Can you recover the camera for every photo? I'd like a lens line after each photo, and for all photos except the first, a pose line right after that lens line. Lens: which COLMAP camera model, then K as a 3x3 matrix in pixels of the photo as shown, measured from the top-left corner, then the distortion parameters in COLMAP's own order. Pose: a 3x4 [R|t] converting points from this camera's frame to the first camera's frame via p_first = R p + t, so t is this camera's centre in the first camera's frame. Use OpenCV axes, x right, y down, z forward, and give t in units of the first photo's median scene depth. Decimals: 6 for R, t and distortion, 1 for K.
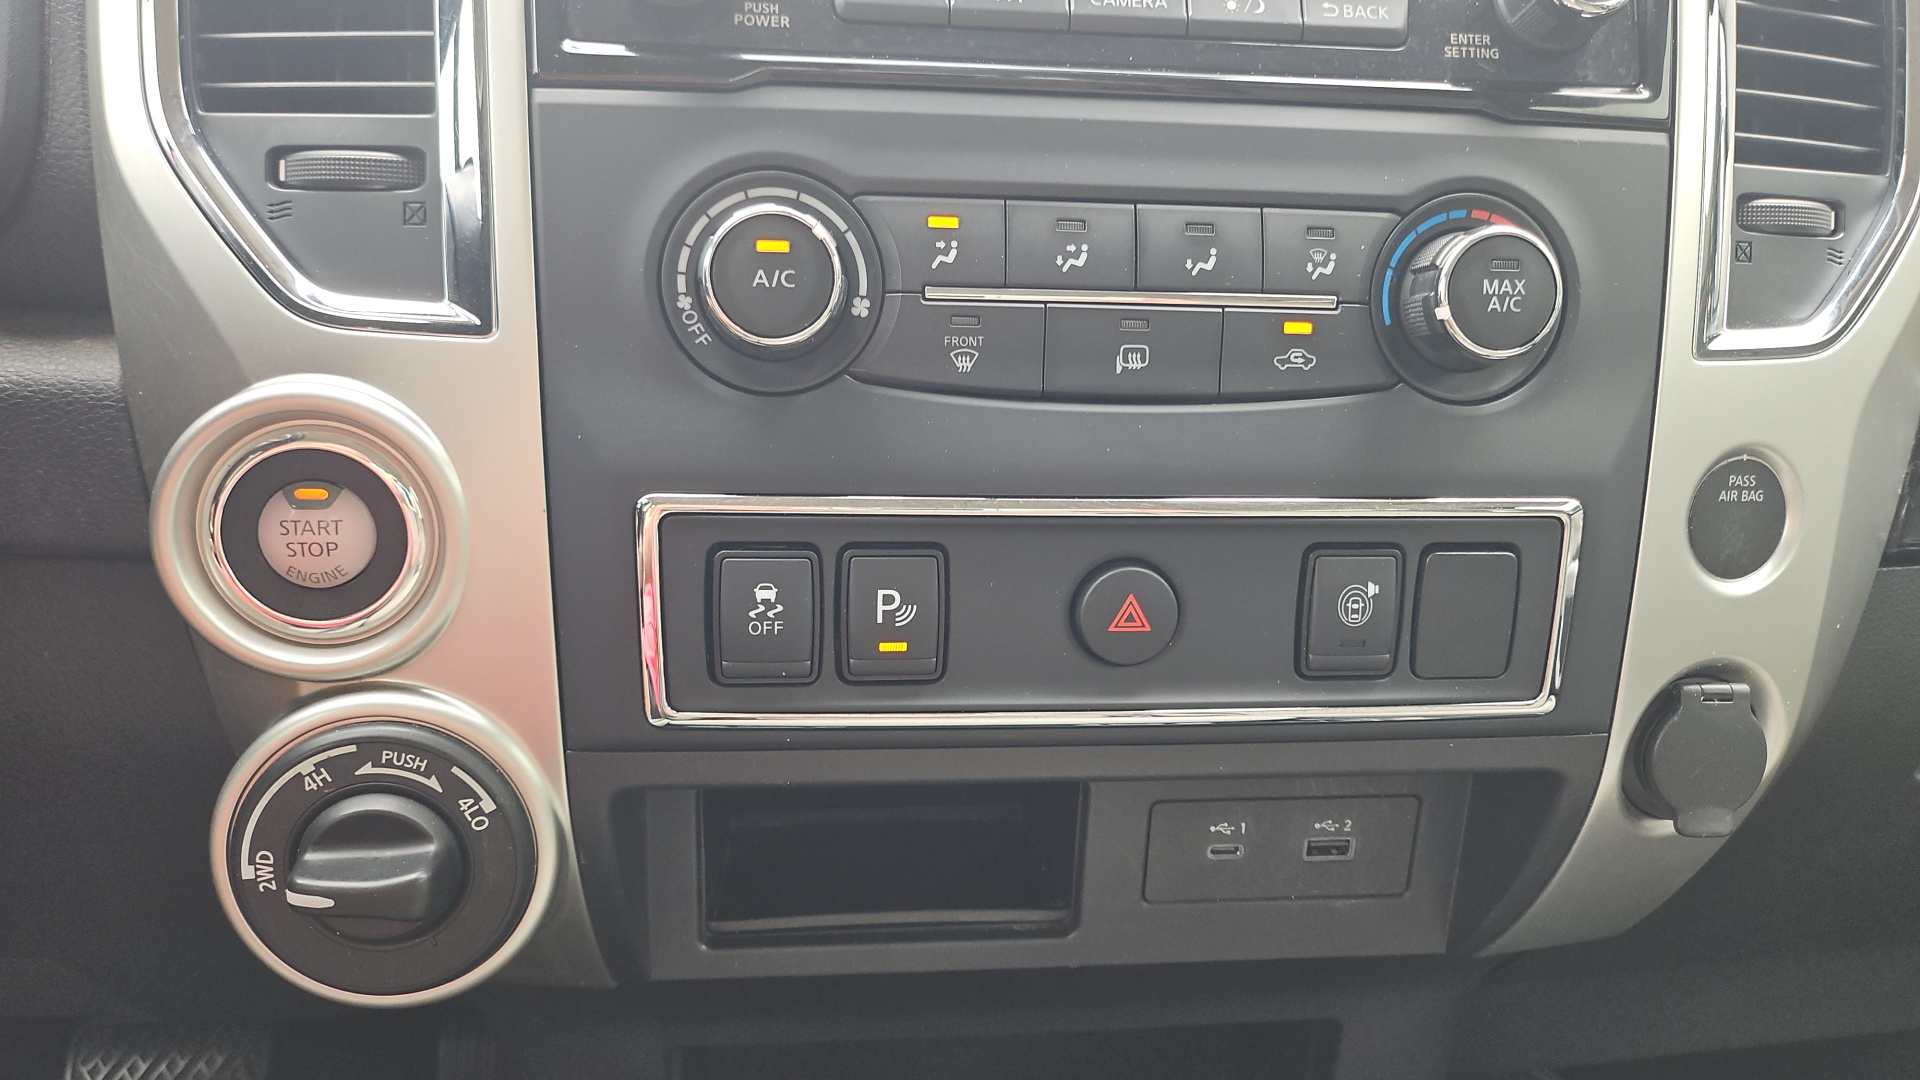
lens RADIAL K [[1394.9, 0, 952.2], [0, 1394.9, 549.5], [0, 0, 1]] dist [0.016832, 0.001489]
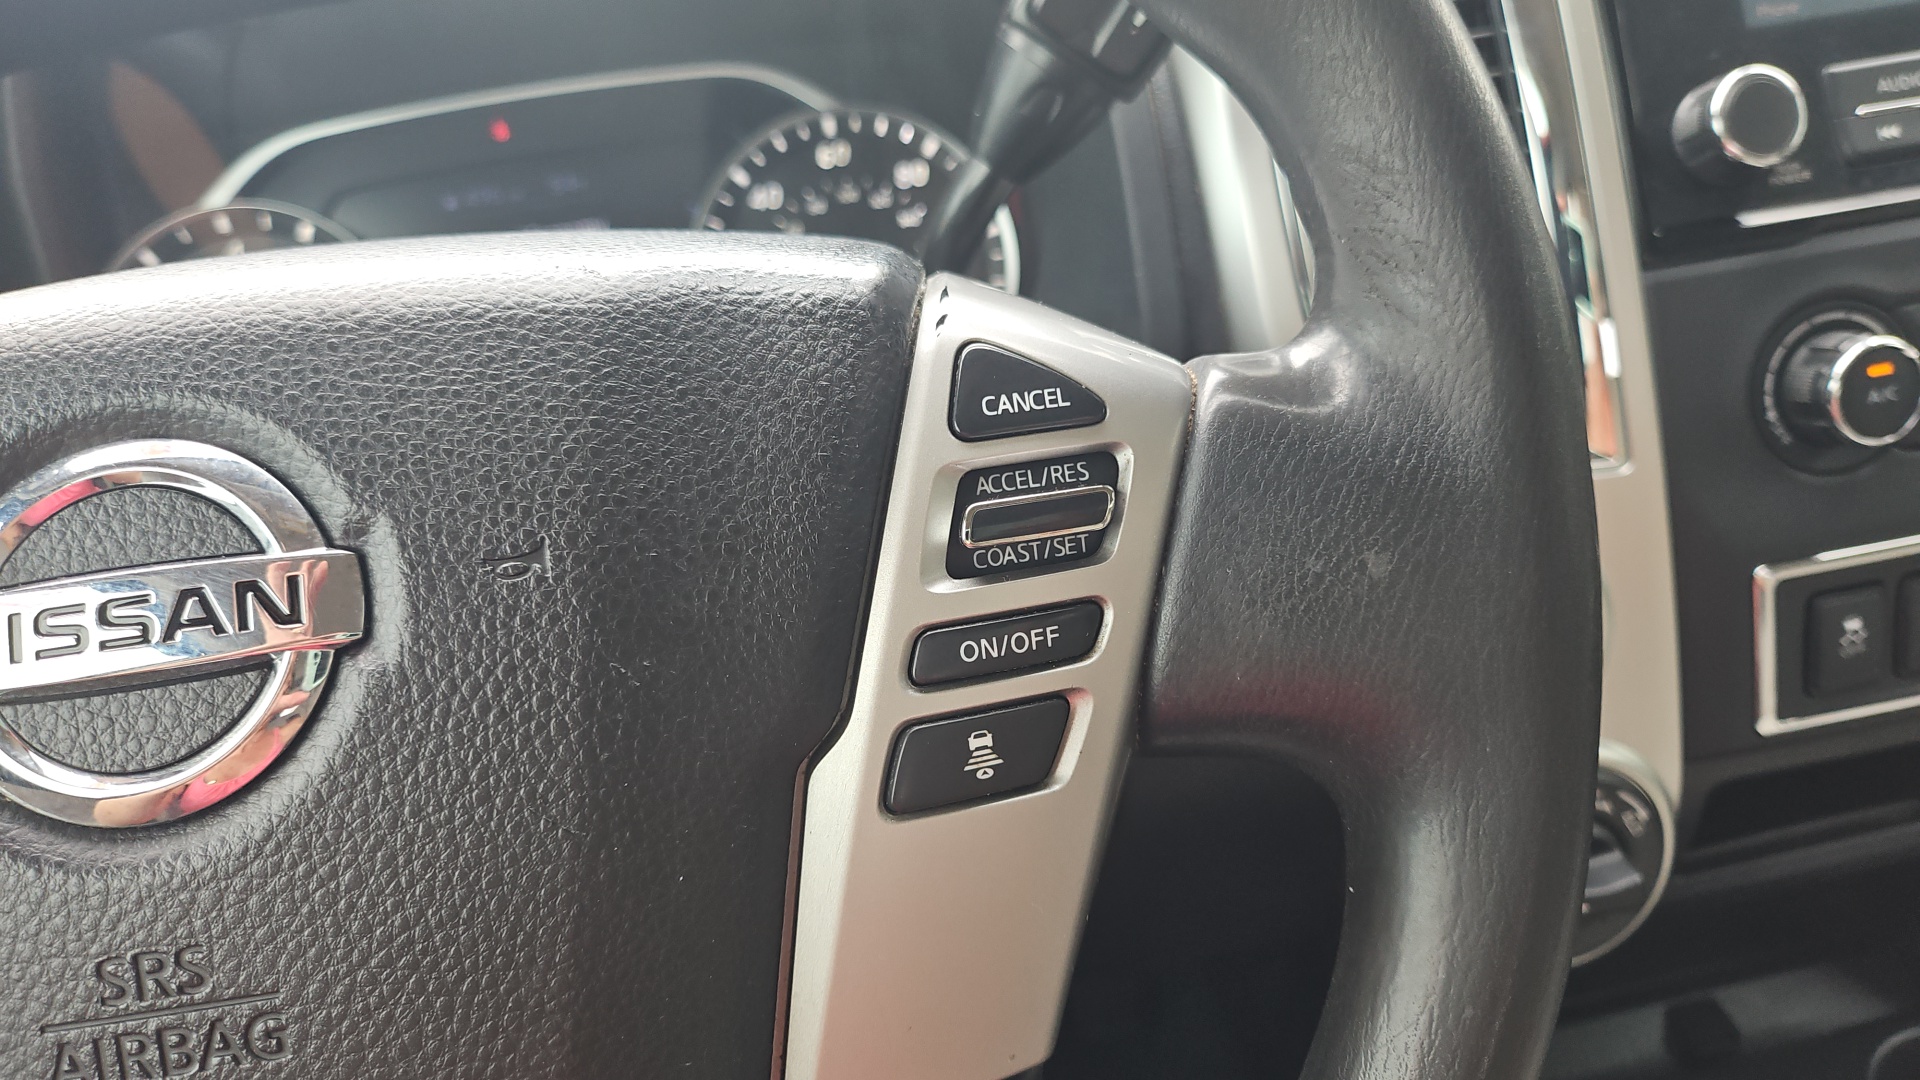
lens RADIAL K [[1401.8, 0, 960.0], [0, 1401.8, 540.0], [0, 0, 1]] dist [-0.006248, -0.005159]
pose [[0.984553, -0.171752, -0.034016, -0.868492], [0.174726, 0.976287, 0.127804, -0.346997], [0.011258, -0.131774, 0.991216, -0.275994]]
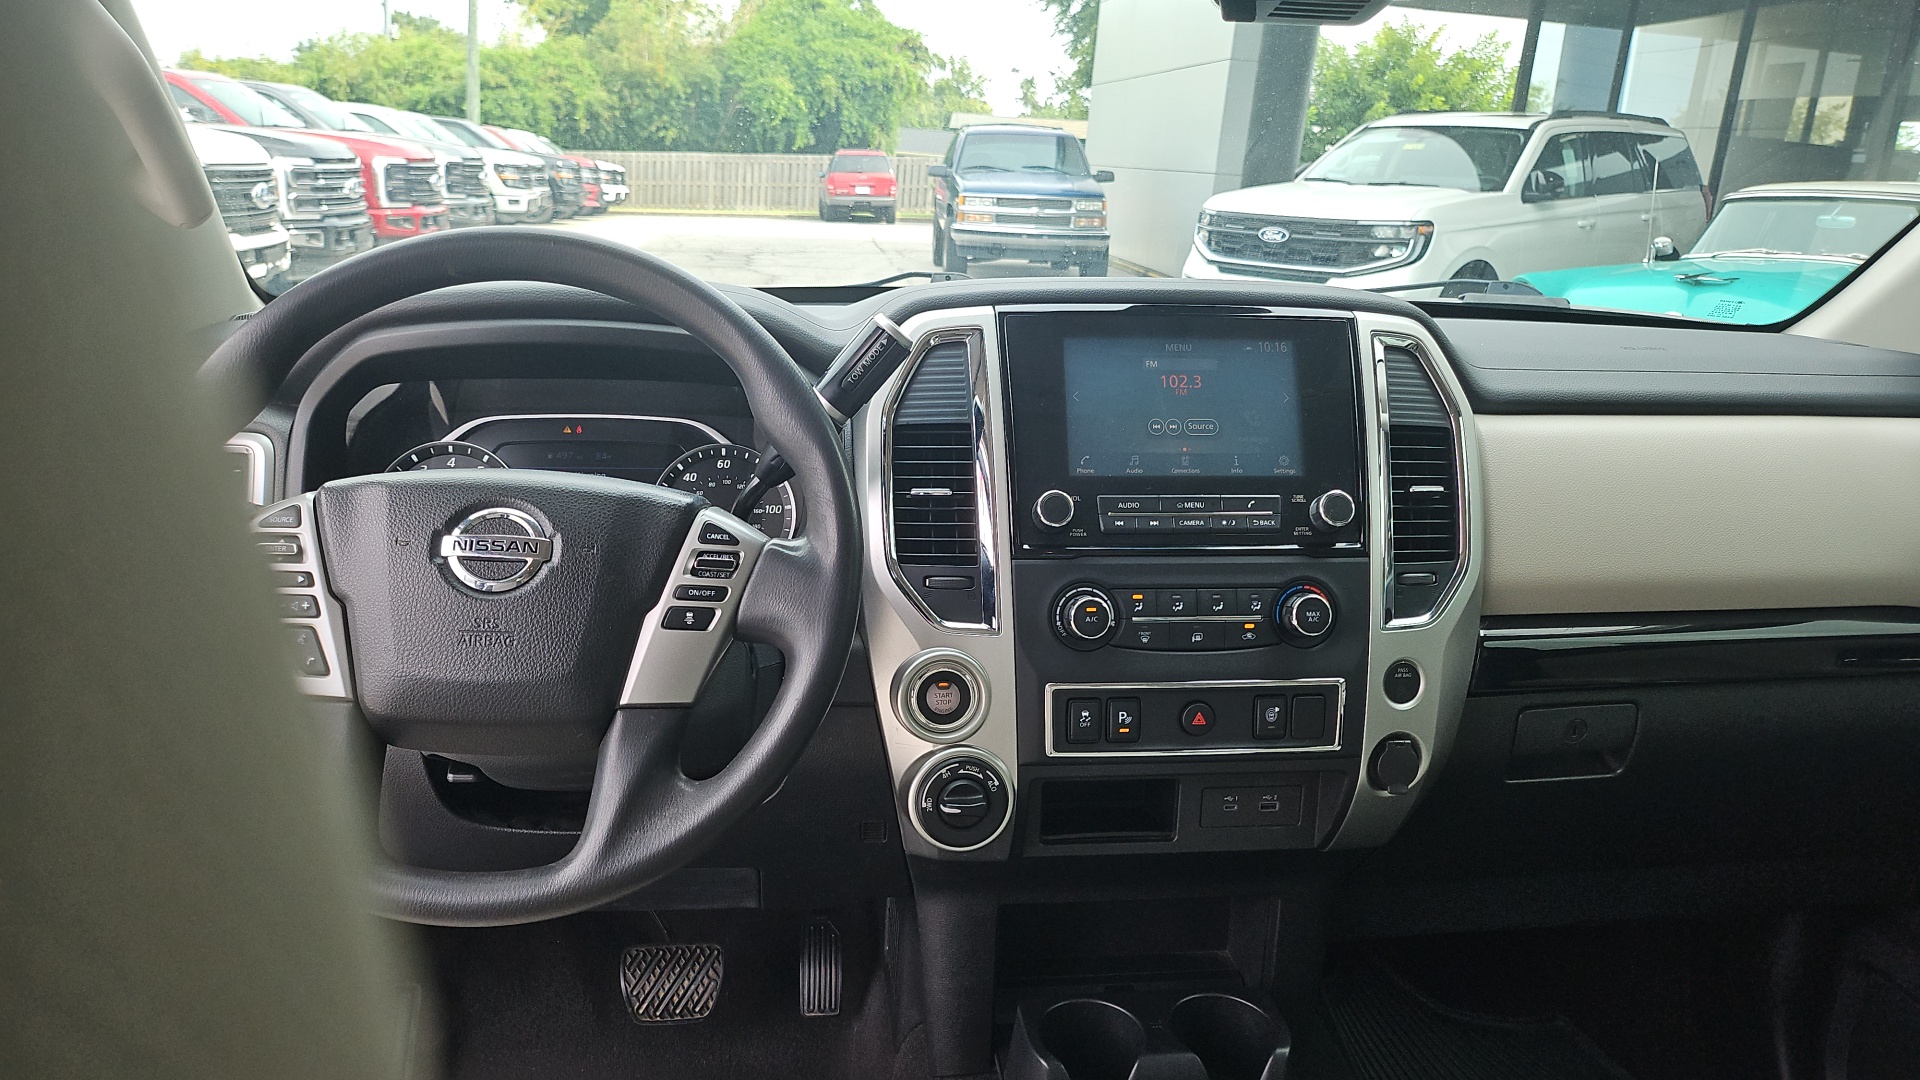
lens RADIAL K [[1394.9, 0, 952.2], [0, 1394.9, 549.5], [0, 0, 1]] dist [0.016832, 0.001489]
pose [[0.999820, -0.013141, 0.013707, -0.464563], [0.014161, 0.996915, -0.077203, -0.099170], [-0.012650, 0.077384, 0.996921, -2.150395]]
